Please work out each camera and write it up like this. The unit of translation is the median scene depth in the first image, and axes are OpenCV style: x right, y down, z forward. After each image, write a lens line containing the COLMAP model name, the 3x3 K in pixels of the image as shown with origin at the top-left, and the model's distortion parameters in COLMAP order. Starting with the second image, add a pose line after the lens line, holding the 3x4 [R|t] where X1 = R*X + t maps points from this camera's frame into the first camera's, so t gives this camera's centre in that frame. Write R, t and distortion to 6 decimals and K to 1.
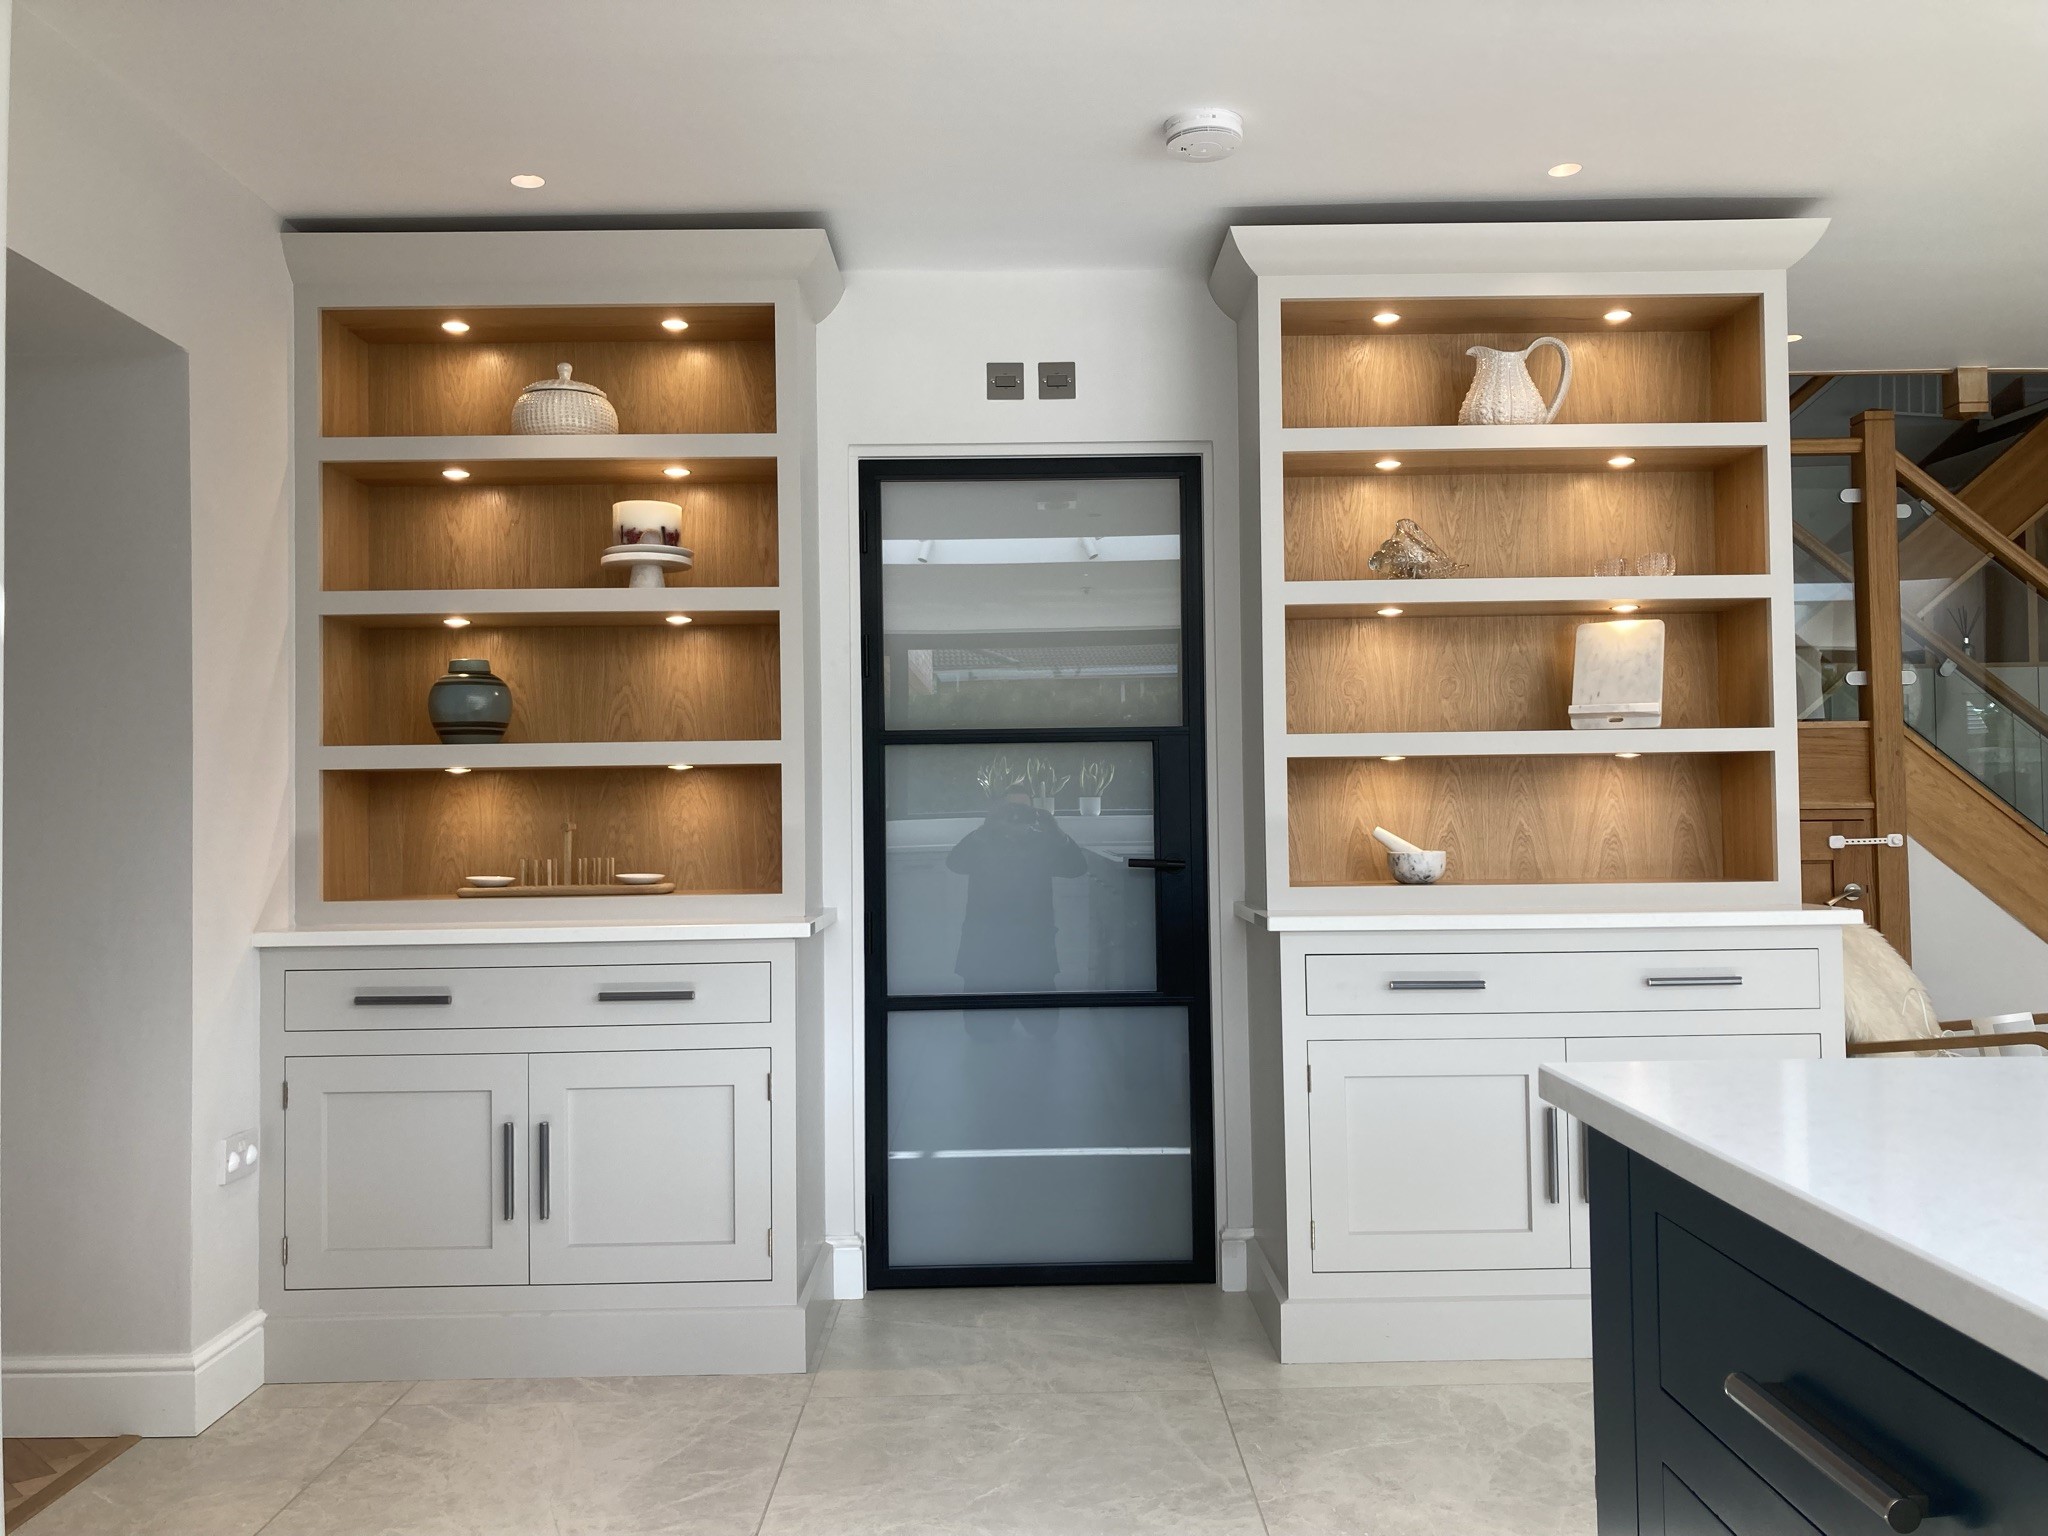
lens RADIAL K [[1728.0, 0, 1025.6], [0, 1728.0, 762.7], [0, 0, 1]] dist [0.010099, 0.002762]
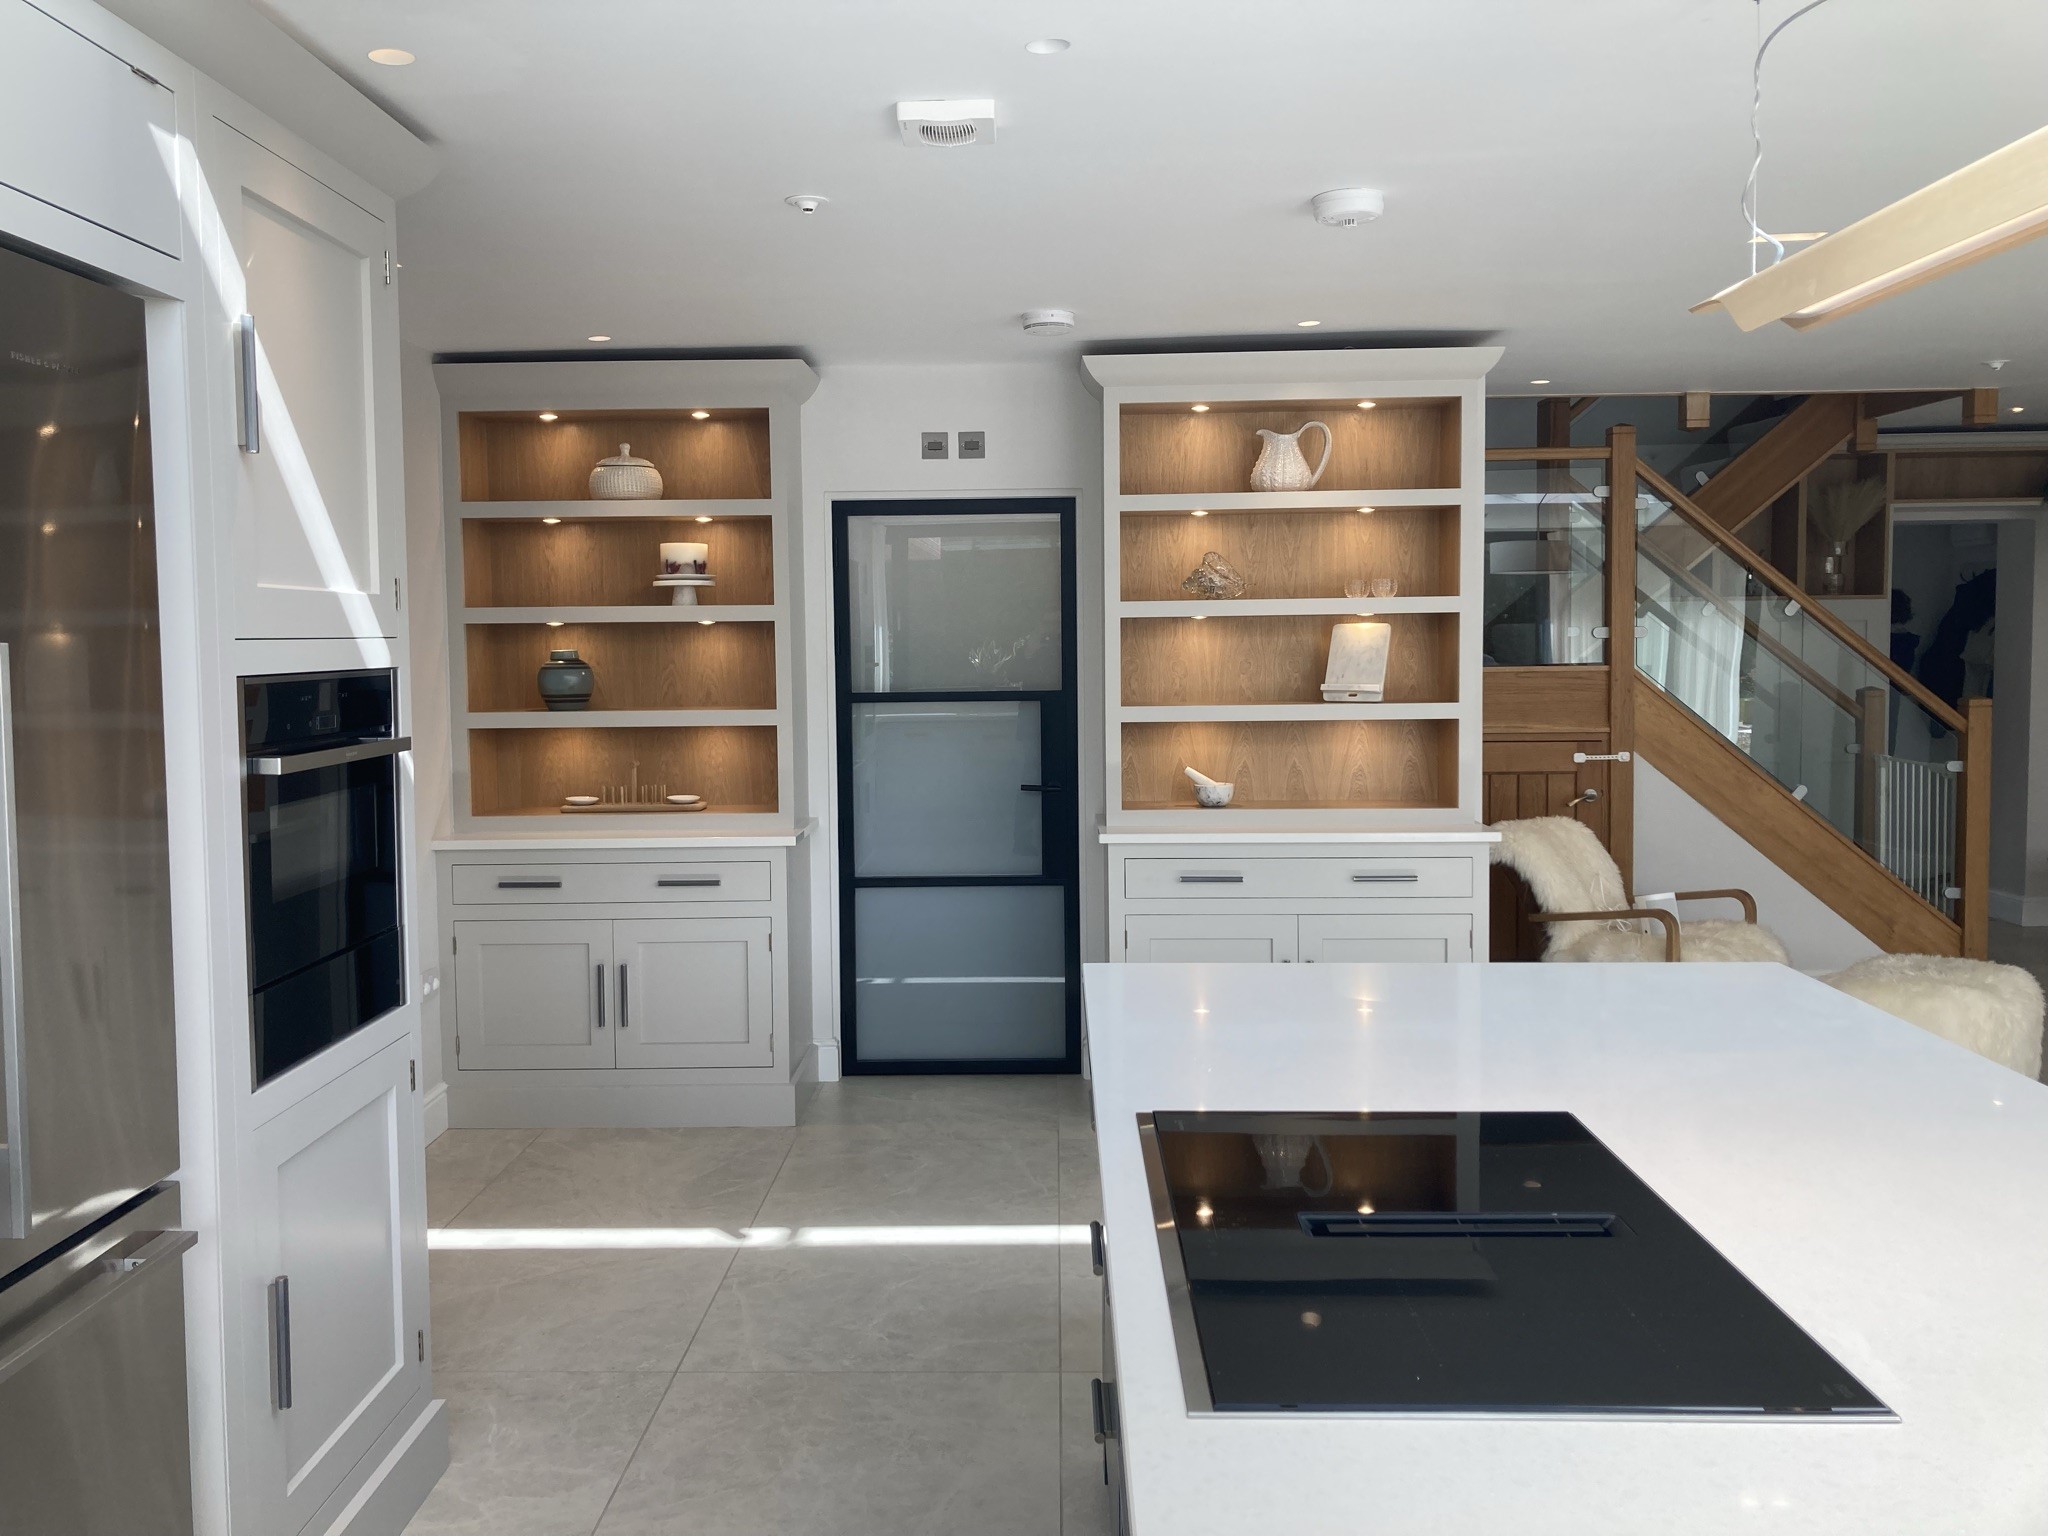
lens RADIAL K [[1762.1, 0, 991.5], [0, 1762.1, 740.3], [0, 0, 1]] dist [0.103230, -0.201813]
pose [[0.999033, 0.004765, -0.043714, 0.104665], [-0.000492, 0.995259, 0.097260, -0.129896], [0.043970, -0.097144, 0.994299, -0.479923]]
